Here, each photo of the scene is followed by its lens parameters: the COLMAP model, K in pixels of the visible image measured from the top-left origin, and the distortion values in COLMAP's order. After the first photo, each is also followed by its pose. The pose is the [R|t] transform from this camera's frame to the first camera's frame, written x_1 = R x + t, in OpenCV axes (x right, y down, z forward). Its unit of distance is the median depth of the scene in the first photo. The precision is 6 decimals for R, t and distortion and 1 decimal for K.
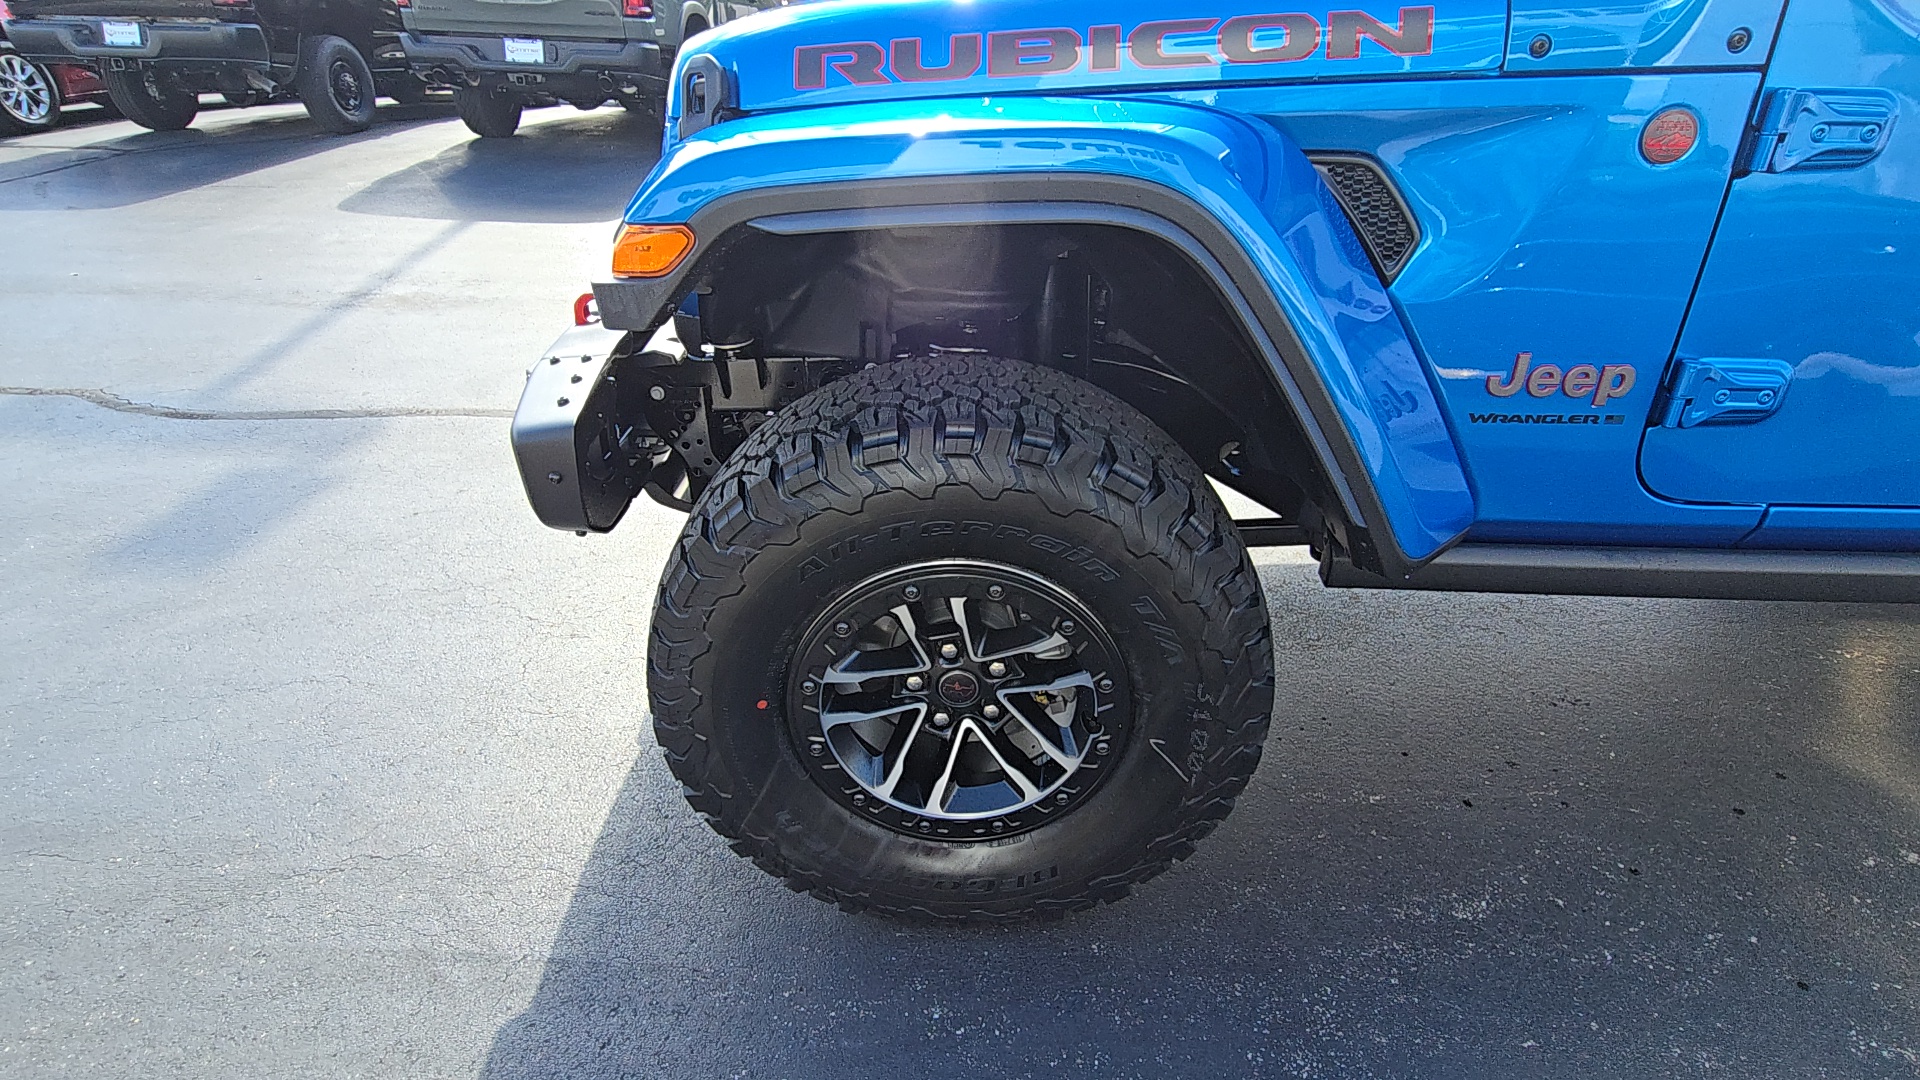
lens RADIAL K [[966.4, 0, 931.3], [0, 966.4, 526.9], [0, 0, 1]] dist [-0.003100, 0.000882]
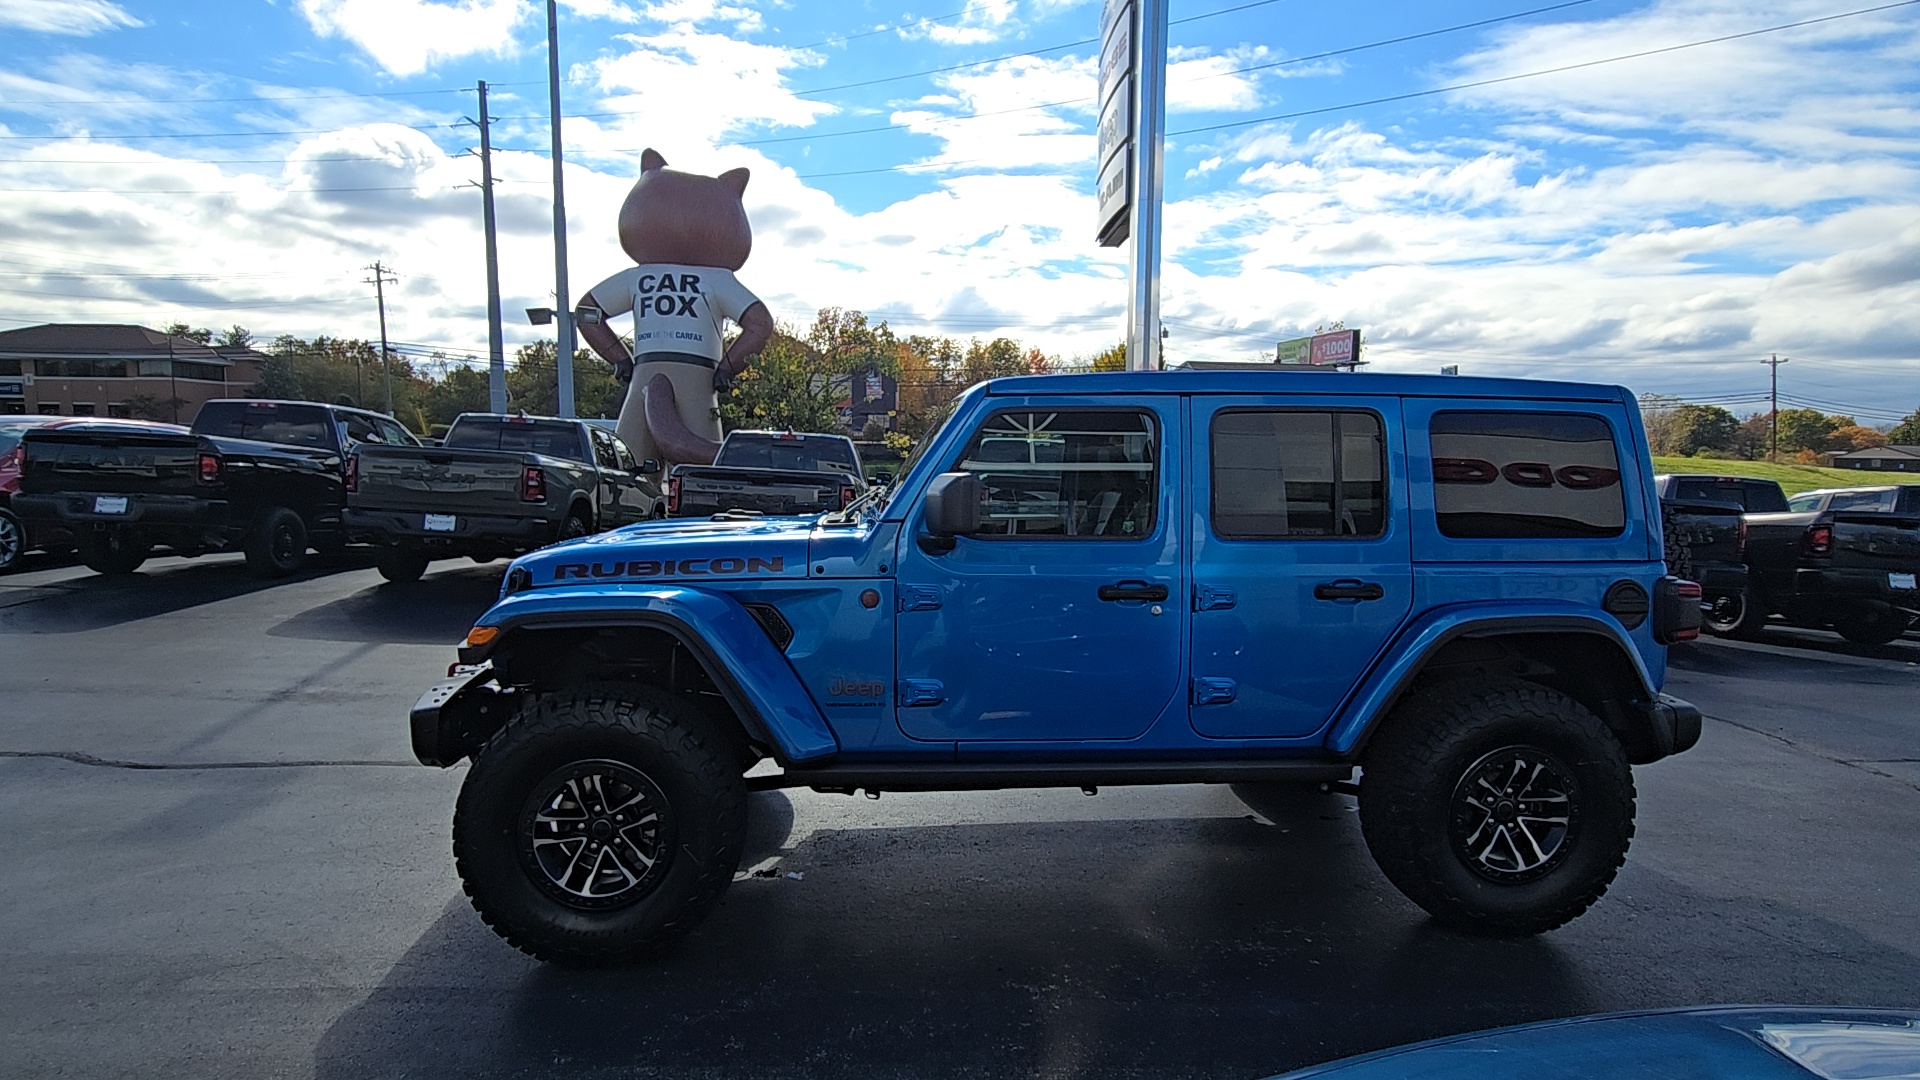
lens RADIAL K [[966.4, 0, 953.9], [0, 966.4, 531.4], [0, 0, 1]] dist [-0.003100, 0.000882]
pose [[0.991371, 0.017418, 0.129922, 0.219248], [0.038966, 0.907173, -0.418950, 0.210346], [-0.125158, 0.420397, 0.898666, -0.570416]]
